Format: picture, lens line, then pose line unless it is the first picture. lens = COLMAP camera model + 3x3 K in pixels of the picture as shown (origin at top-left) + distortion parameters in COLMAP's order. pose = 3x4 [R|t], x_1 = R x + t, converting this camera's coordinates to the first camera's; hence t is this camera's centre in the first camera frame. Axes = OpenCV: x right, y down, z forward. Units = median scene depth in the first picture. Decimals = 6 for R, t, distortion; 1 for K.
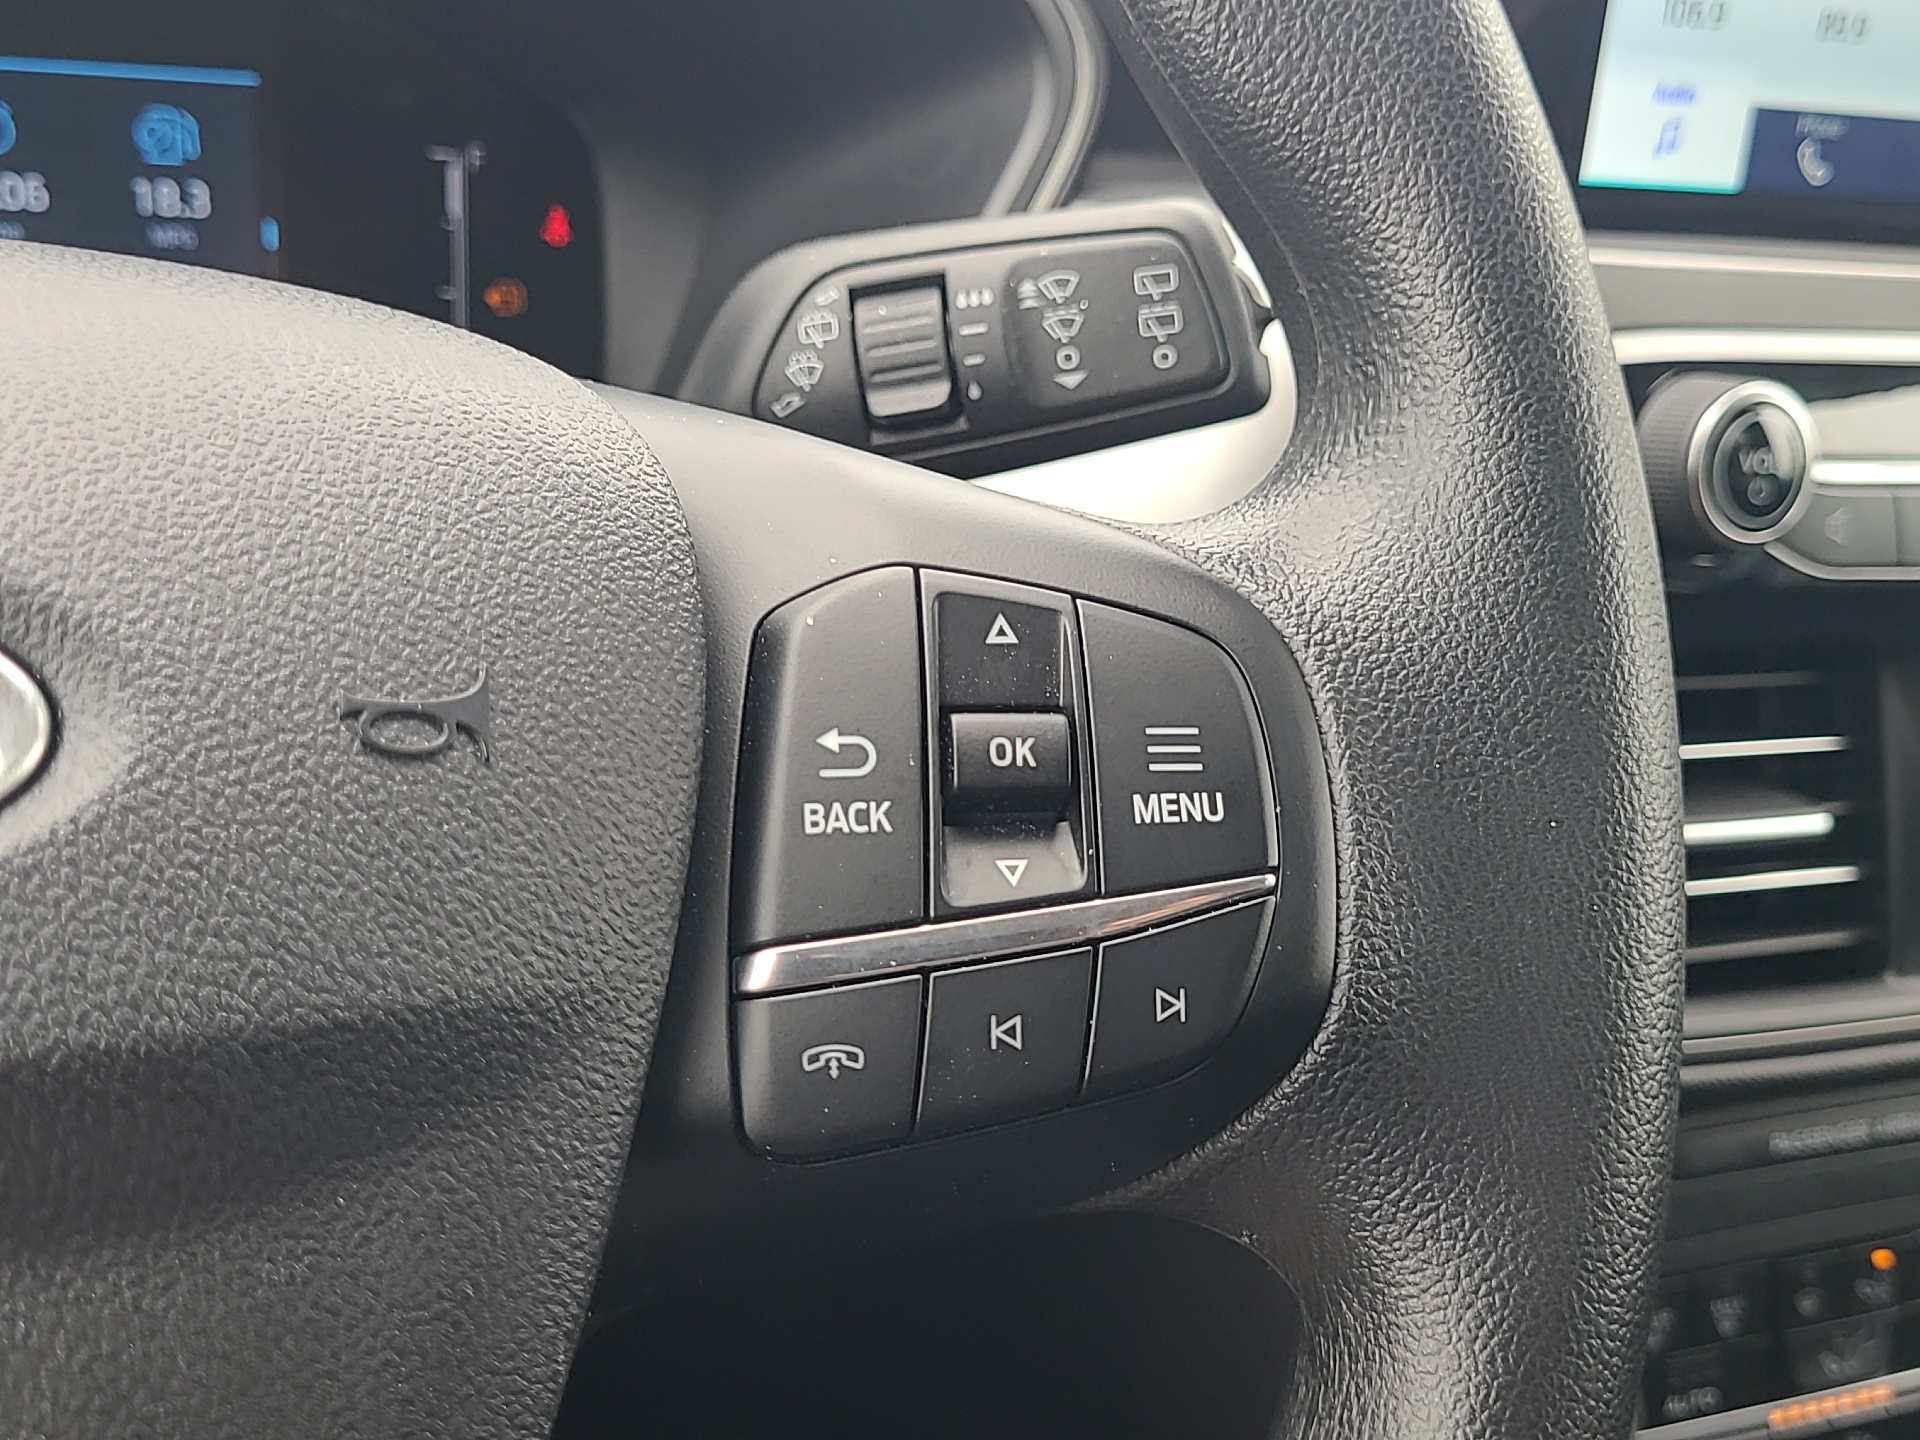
lens RADIAL K [[2223.1, 0, 960.0], [0, 2223.1, 720.0], [0, 0, 1]] dist [0.006532, 0.020338]
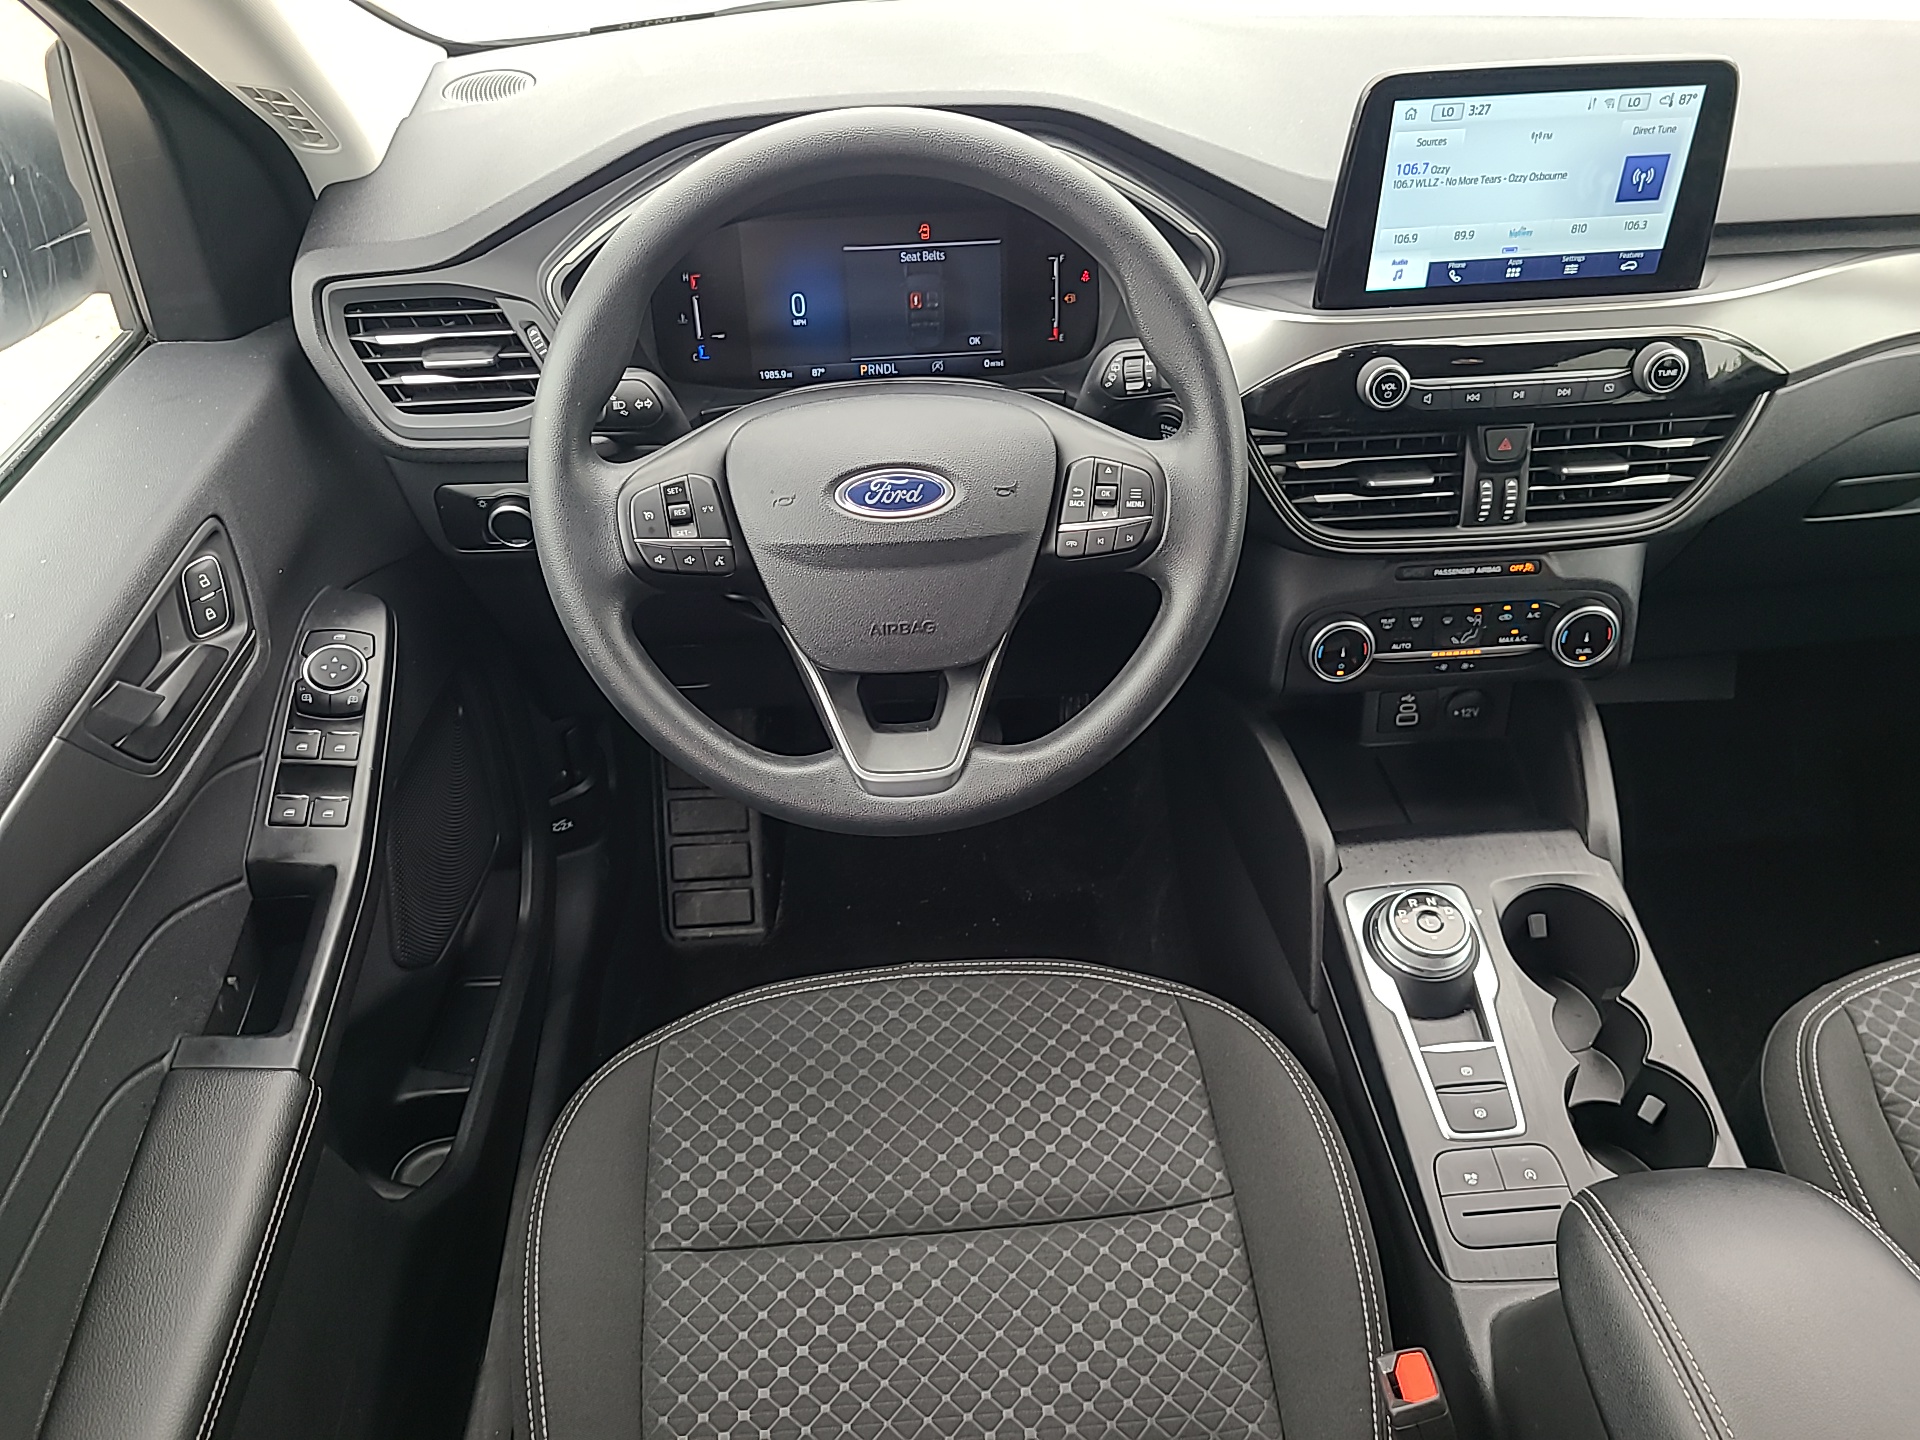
lens RADIAL K [[1472.6, 0, 945.3], [0, 1472.6, 726.7], [0, 0, 1]] dist [0.010388, -0.000186]
pose [[0.933414, 0.122054, -0.337404, 0.683088], [-0.004766, 0.944497, 0.328484, -0.457944], [0.358770, -0.305004, 0.882189, -1.868614]]
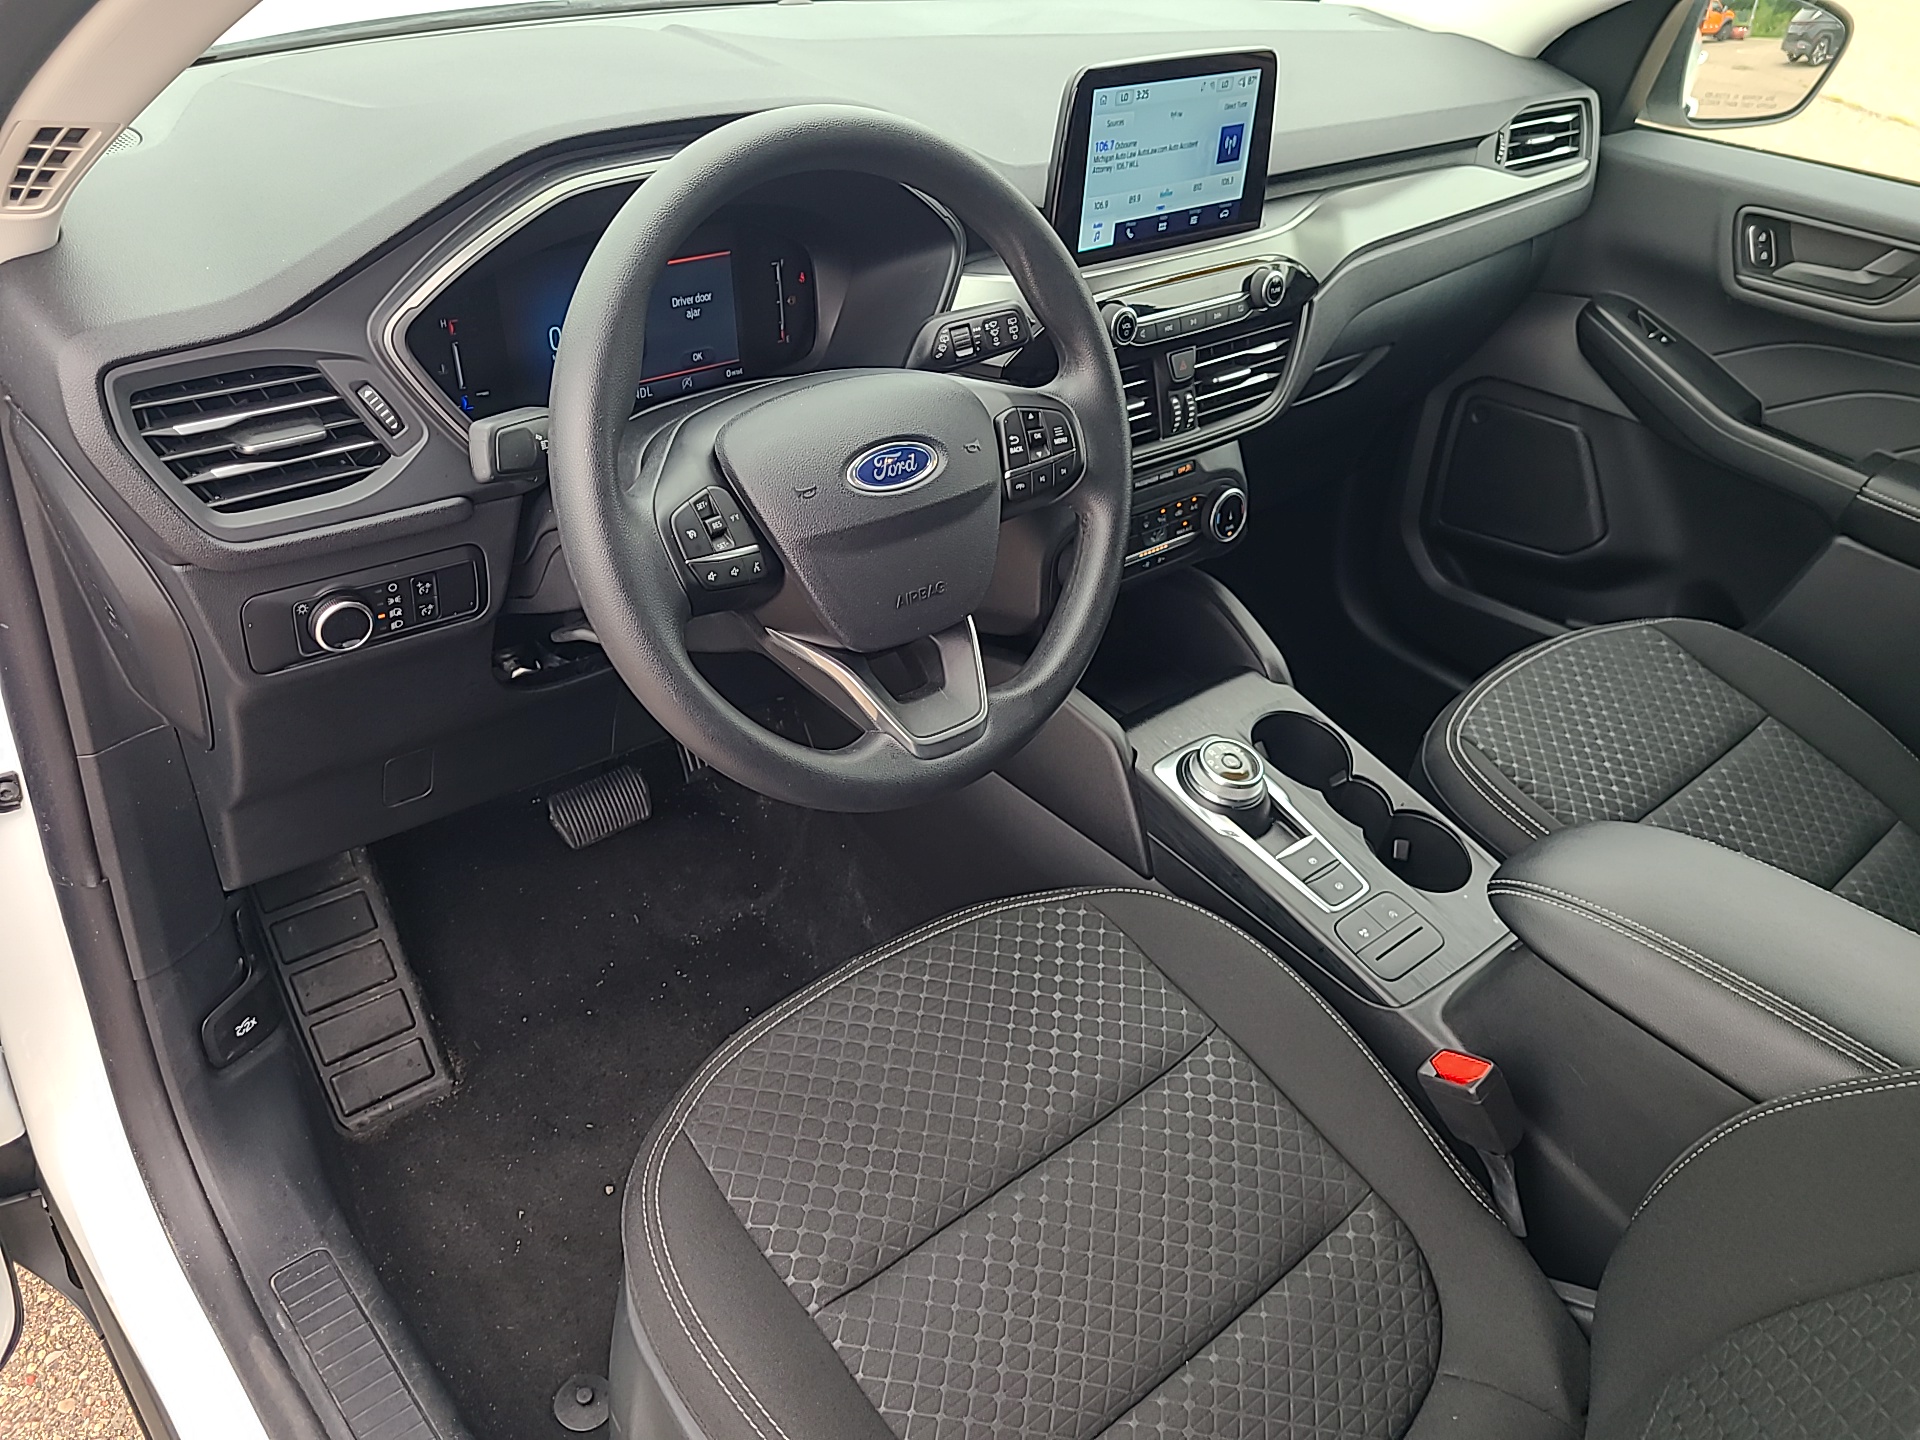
lens RADIAL K [[1519.4, 0, 955.2], [0, 1519.4, 716.9], [0, 0, 1]] dist [0.006222, 0.001471]
pose [[0.956007, -0.178436, 0.232834, -0.940851], [0.103704, 0.948049, 0.300747, -0.384948], [-0.274402, -0.263370, 0.924846, -2.214688]]
